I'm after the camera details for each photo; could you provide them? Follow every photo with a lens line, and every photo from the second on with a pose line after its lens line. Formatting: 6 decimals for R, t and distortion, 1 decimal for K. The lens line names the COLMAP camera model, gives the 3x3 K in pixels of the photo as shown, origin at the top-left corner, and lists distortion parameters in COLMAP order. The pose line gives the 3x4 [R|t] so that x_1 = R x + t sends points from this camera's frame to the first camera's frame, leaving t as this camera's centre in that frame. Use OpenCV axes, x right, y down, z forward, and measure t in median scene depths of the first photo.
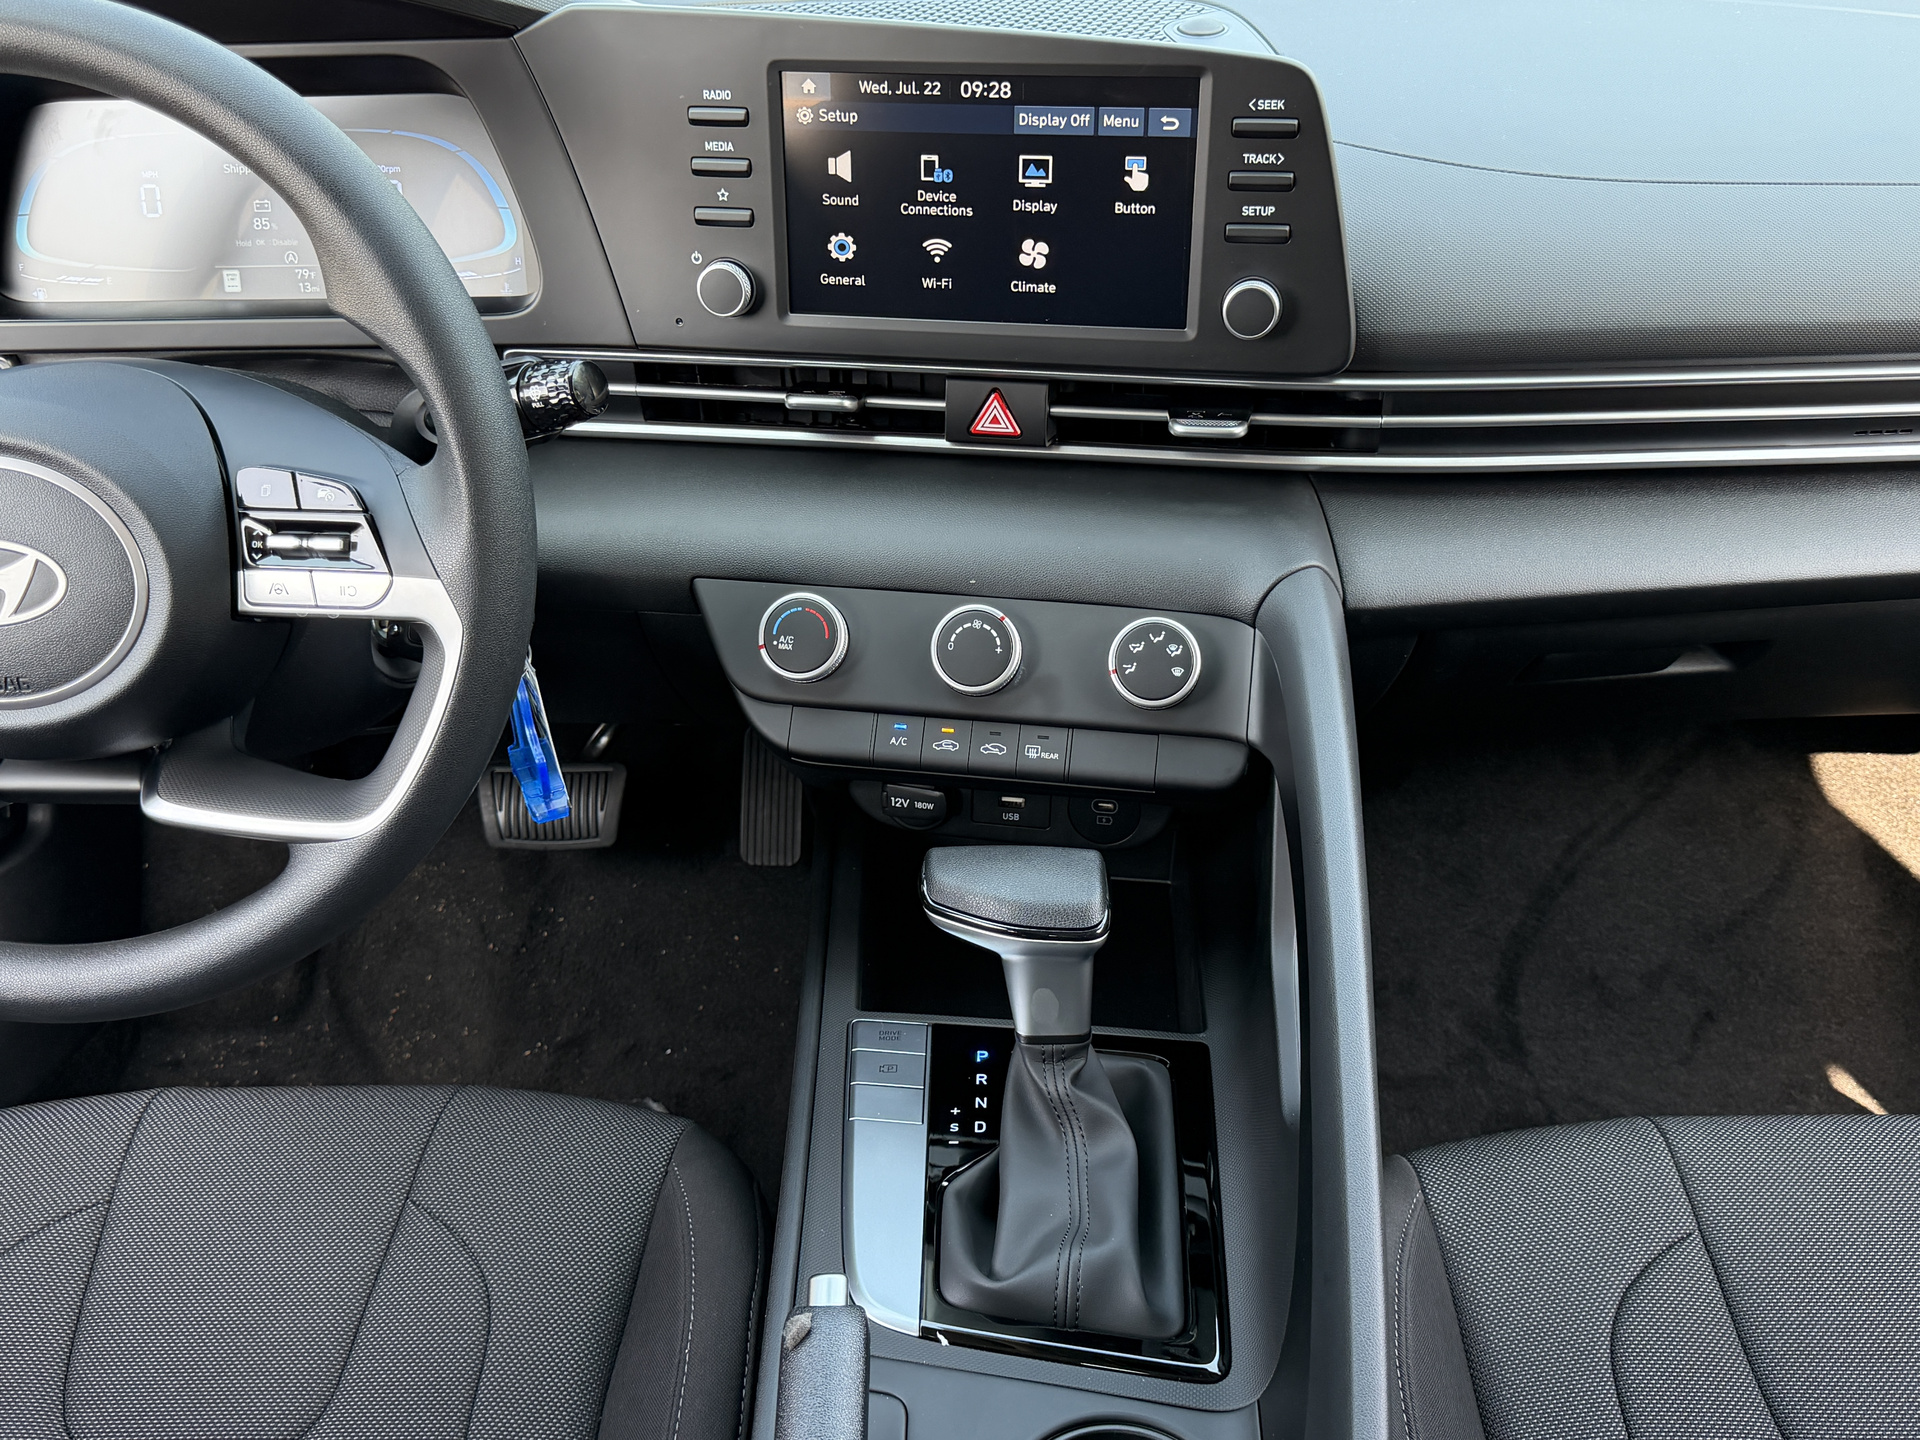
lens RADIAL K [[1812.0, 0, 947.3], [0, 1812.0, 725.5], [0, 0, 1]] dist [0.181542, -0.424935]
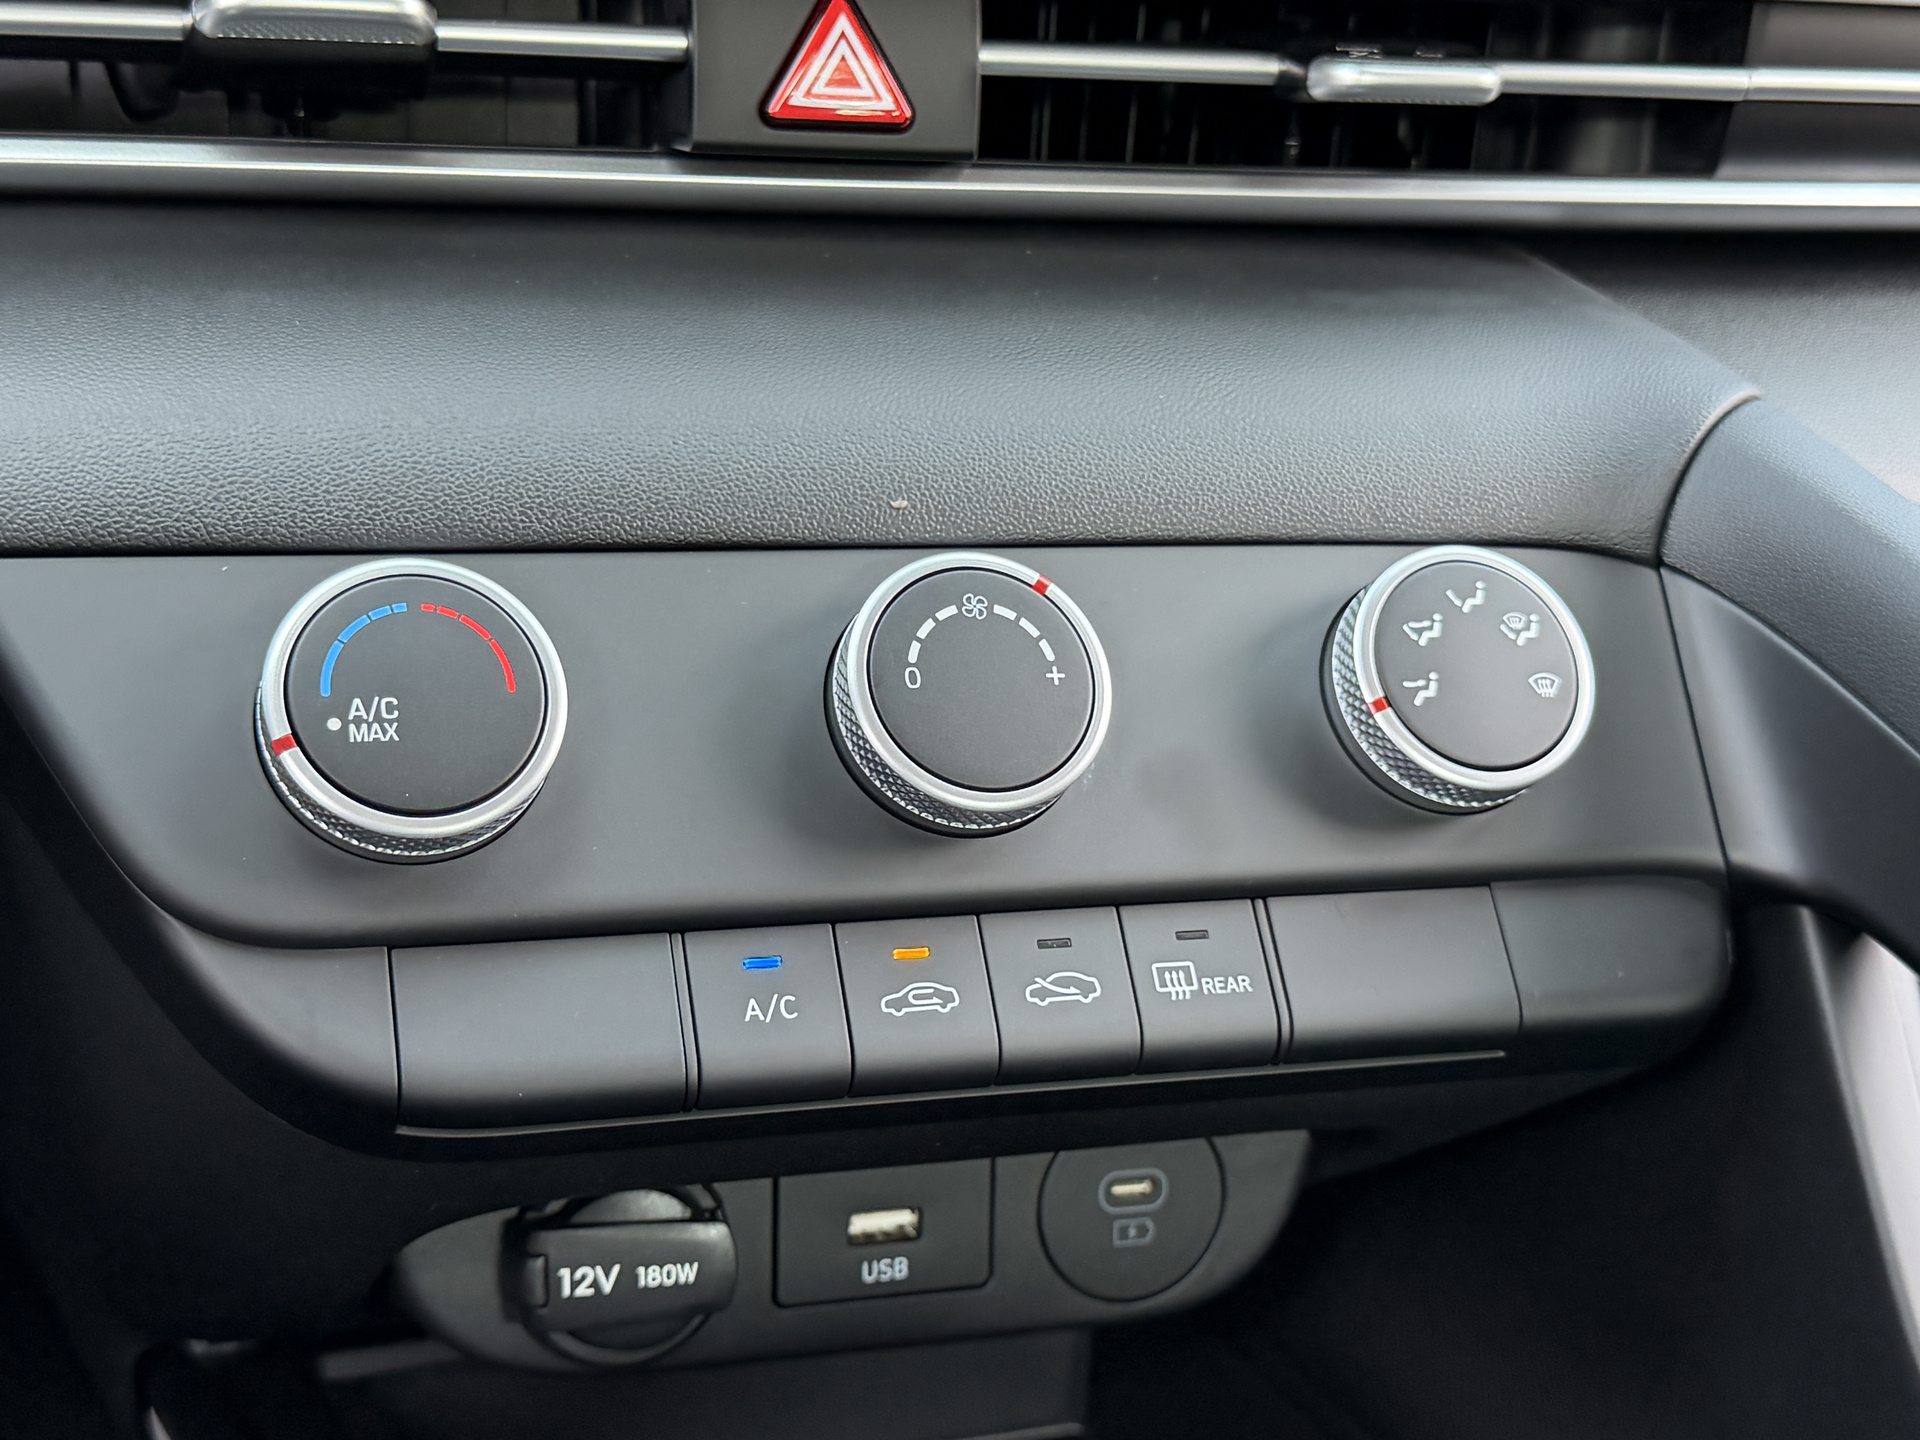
lens RADIAL K [[2711.0, 0, 960.0], [0, 2711.0, 720.0], [0, 0, 1]] dist [0.168852, -0.385766]
pose [[0.875515, -0.071076, 0.477934, -0.223706], [0.175857, 0.968158, -0.178168, 0.050724], [-0.450052, 0.240037, 0.860137, 0.601862]]
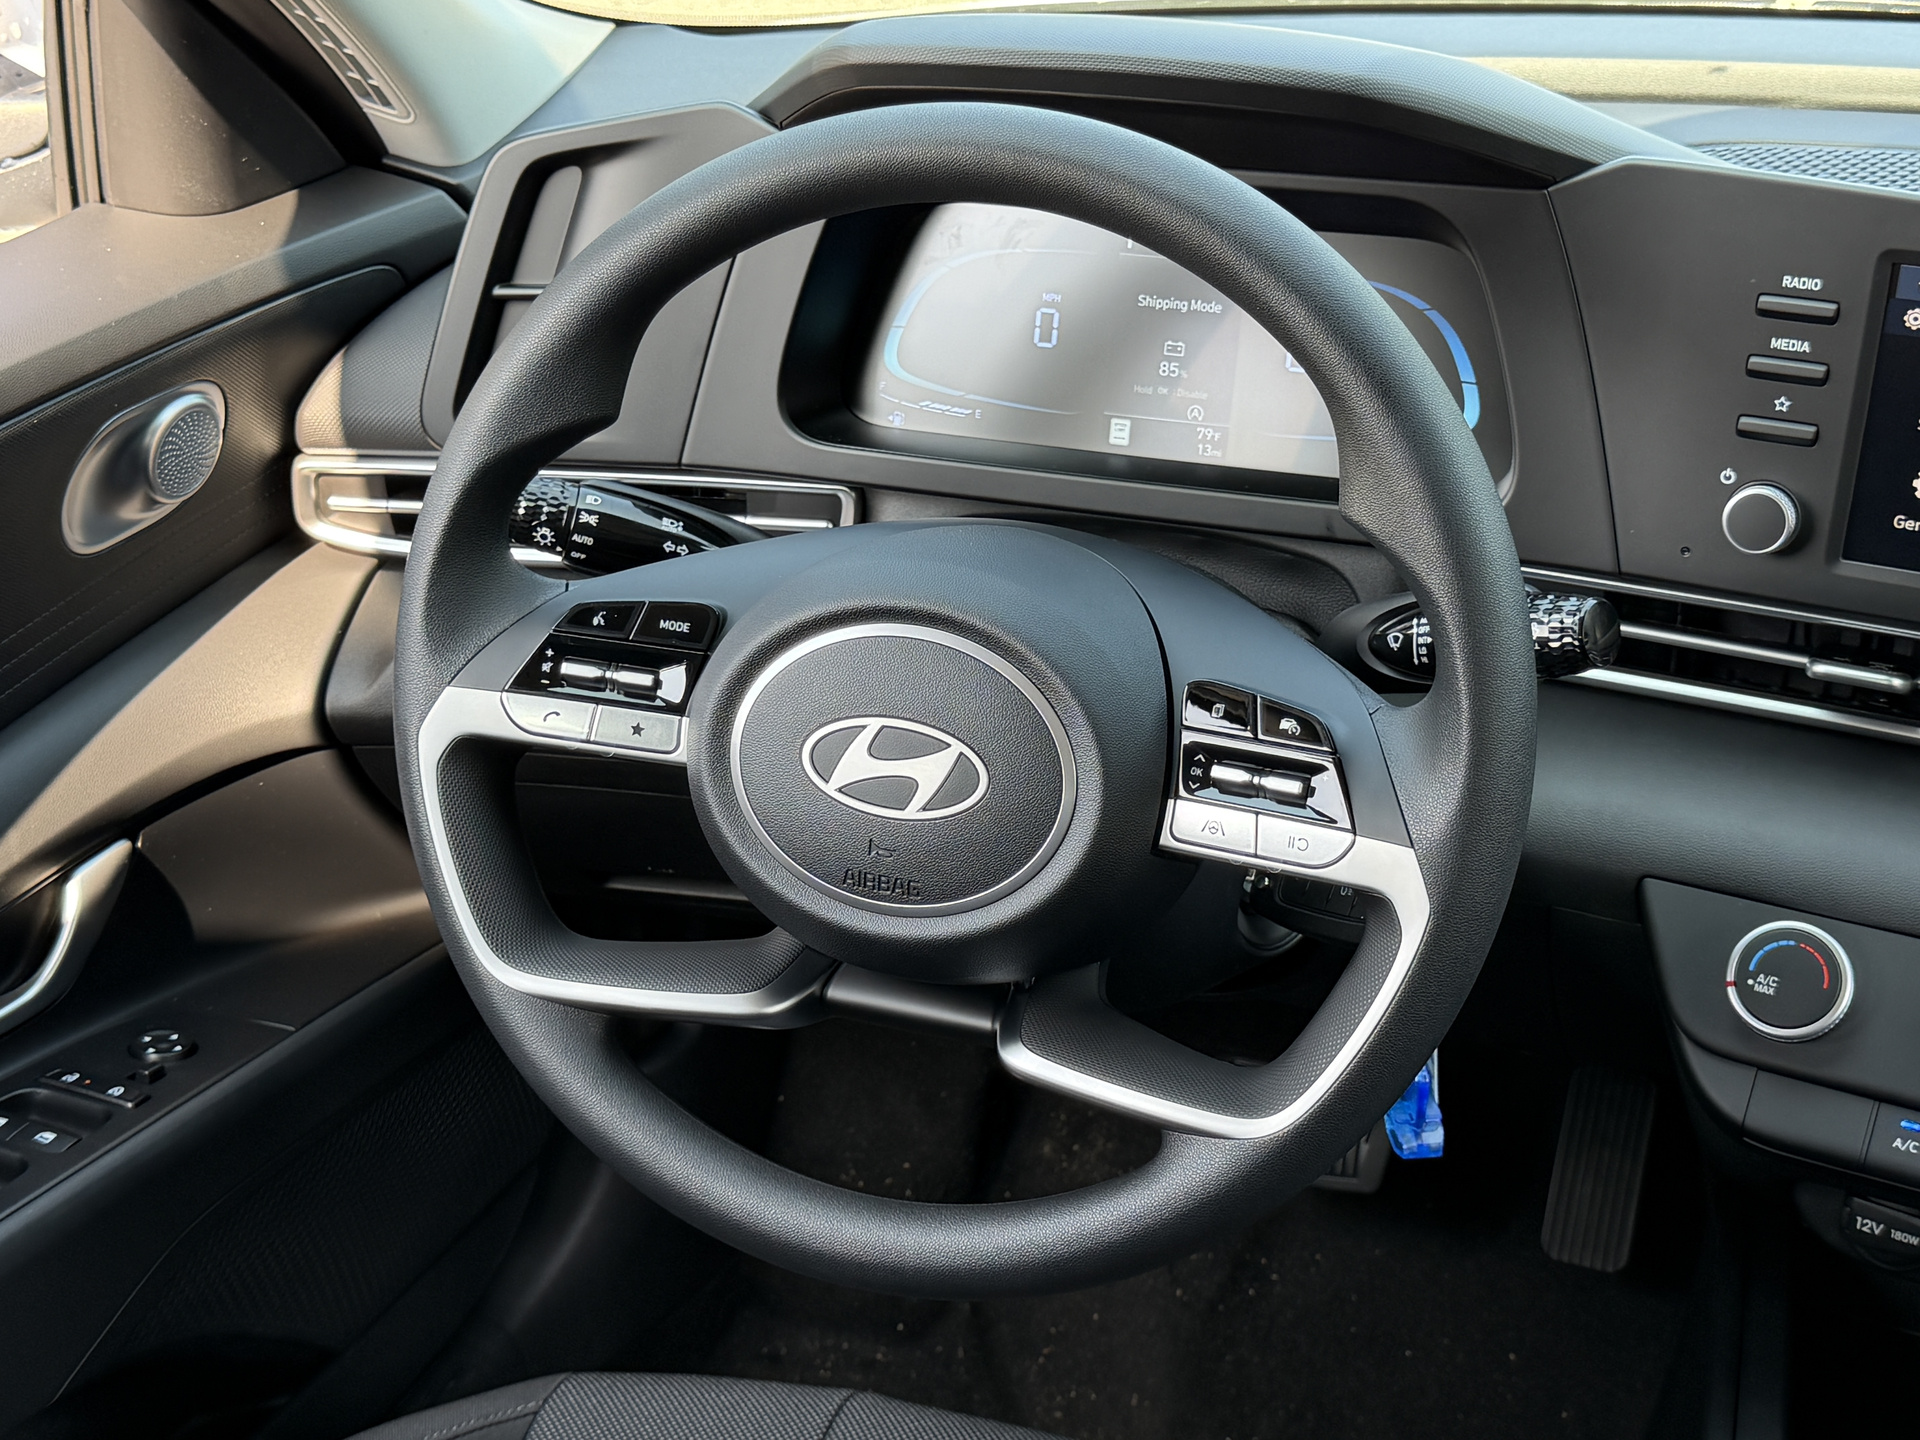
lens RADIAL K [[2649.6, 0, 959.1], [0, 2649.6, 745.5], [0, 0, 1]] dist [0.172510, -0.392415]
pose [[0.949947, 0.151816, -0.273045, -0.121976], [-0.178996, 0.980800, -0.077405, 0.003097], [0.256051, 0.122404, 0.958882, -0.163330]]
